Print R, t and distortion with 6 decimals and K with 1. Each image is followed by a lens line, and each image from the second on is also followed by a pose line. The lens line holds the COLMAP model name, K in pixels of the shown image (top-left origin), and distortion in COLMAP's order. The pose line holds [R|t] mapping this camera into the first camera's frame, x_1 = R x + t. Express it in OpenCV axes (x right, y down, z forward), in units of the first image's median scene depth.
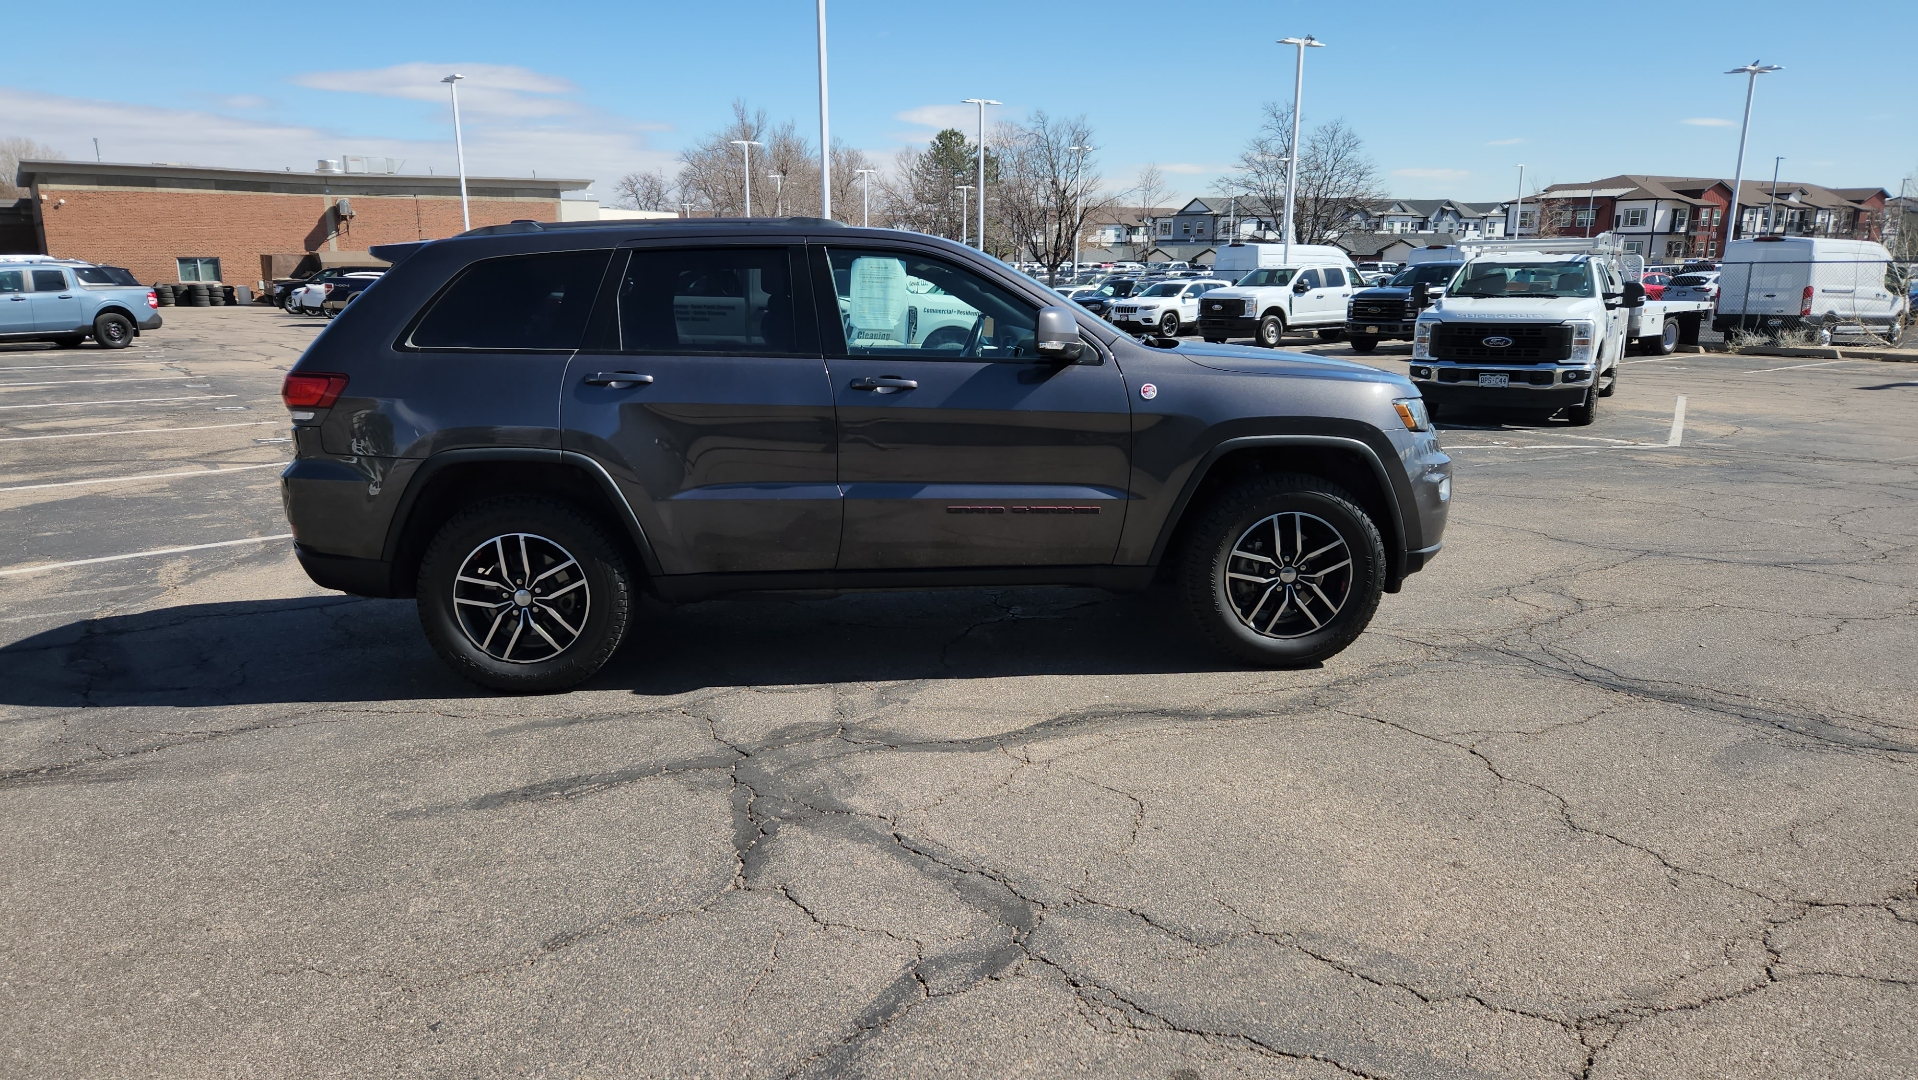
lens RADIAL K [[1284.4, 0, 924.1], [0, 1284.4, 543.4], [0, 0, 1]] dist [0.072850, -0.056786]
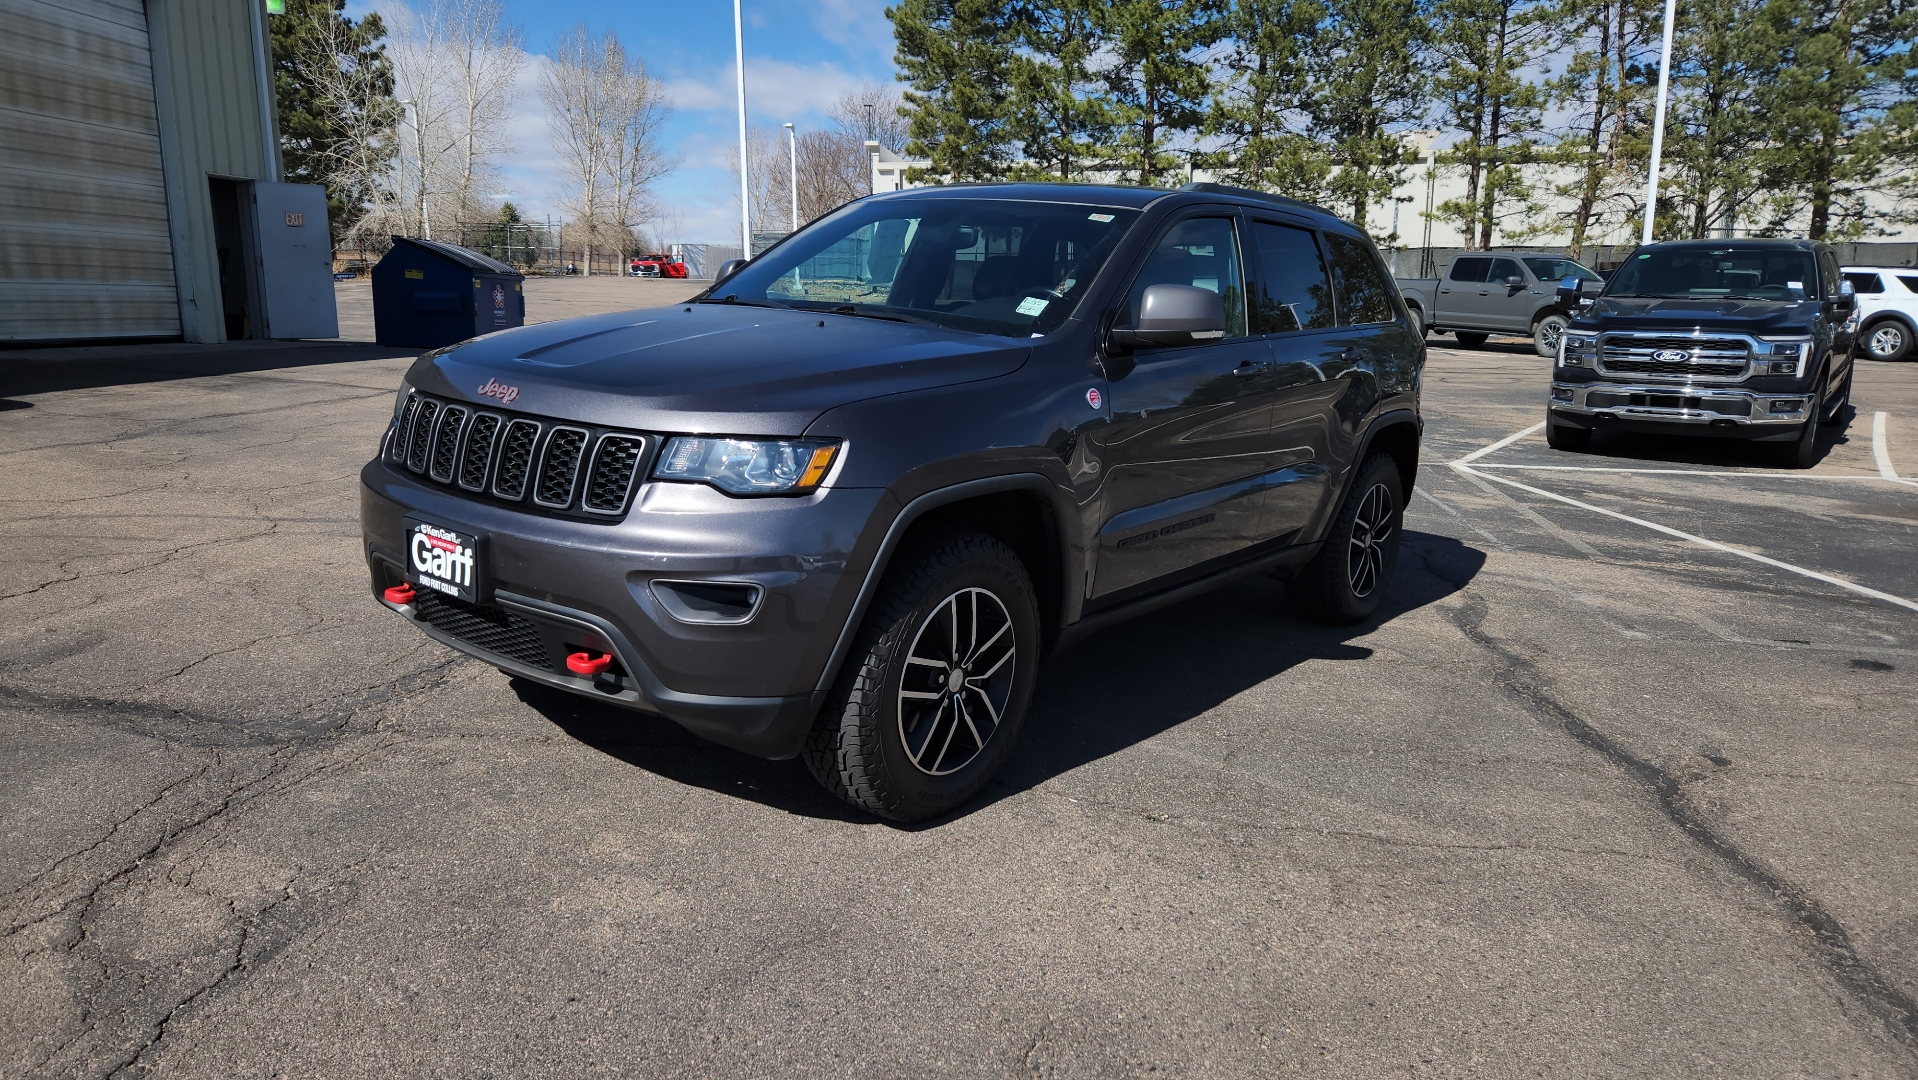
lens RADIAL K [[1280.5, 0, 922.3], [0, 1280.5, 539.4], [0, 0, 1]] dist [0.072546, -0.057538]
pose [[-0.674813, 0.132562, -0.725985, 0.747269], [-0.170279, 0.929223, 0.327949, -0.323632], [0.718075, 0.344924, -0.604479, 1.730290]]
